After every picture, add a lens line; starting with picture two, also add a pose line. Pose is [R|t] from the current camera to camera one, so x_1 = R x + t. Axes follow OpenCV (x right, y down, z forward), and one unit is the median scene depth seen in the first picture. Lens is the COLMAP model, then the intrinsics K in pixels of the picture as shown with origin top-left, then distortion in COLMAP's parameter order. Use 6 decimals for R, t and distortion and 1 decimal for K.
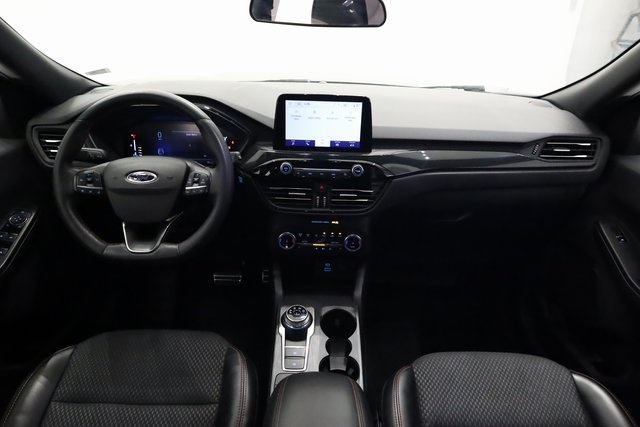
lens RADIAL K [[441.8, 0, 320.6], [0, 441.8, 210.7], [0, 0, 1]] dist [0.007497, -0.000533]
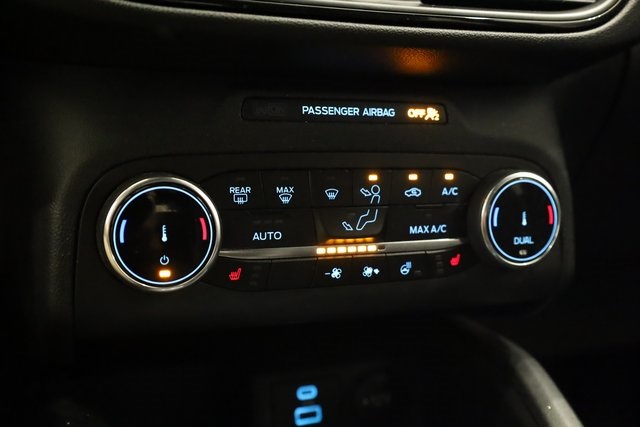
lens RADIAL K [[736.2, 0, 320.8], [0, 736.2, 213.3], [0, 0, 1]] dist [-0.061836, 0.000000]
pose [[0.929754, -0.064386, 0.362508, -0.124686], [0.132123, 0.977358, -0.165274, 0.116560], [-0.343659, 0.201560, 0.917209, 0.783349]]
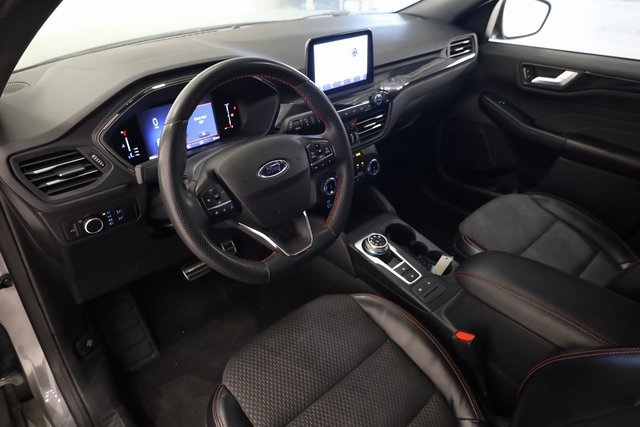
lens RADIAL K [[441.8, 0, 319.6], [0, 441.8, 212.6], [0, 0, 1]] dist [0.007497, -0.000533]
pose [[0.725546, -0.388609, 0.567949, -0.735303], [0.306200, 0.921403, 0.239288, -0.134968], [-0.616299, 0.000291, 0.787512, 0.222873]]
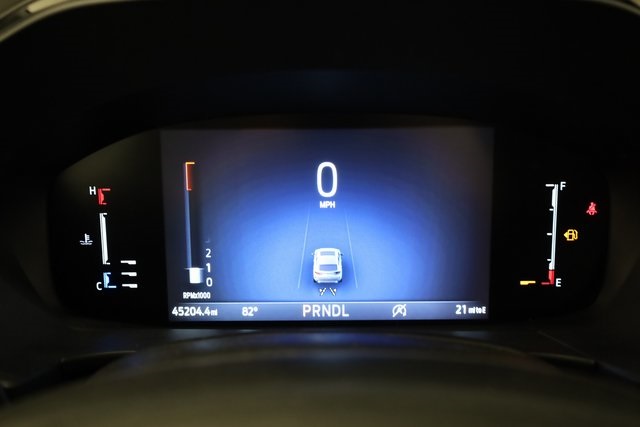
lens RADIAL K [[713.5, 0, 319.7], [0, 713.5, 214.1], [0, 0, 1]] dist [0.009806, 0.000000]
pose [[0.999422, -0.033837, -0.003221, -0.358003], [0.033035, 0.989278, -0.142260, -0.122108], [0.008001, 0.142072, 0.989824, 0.756197]]
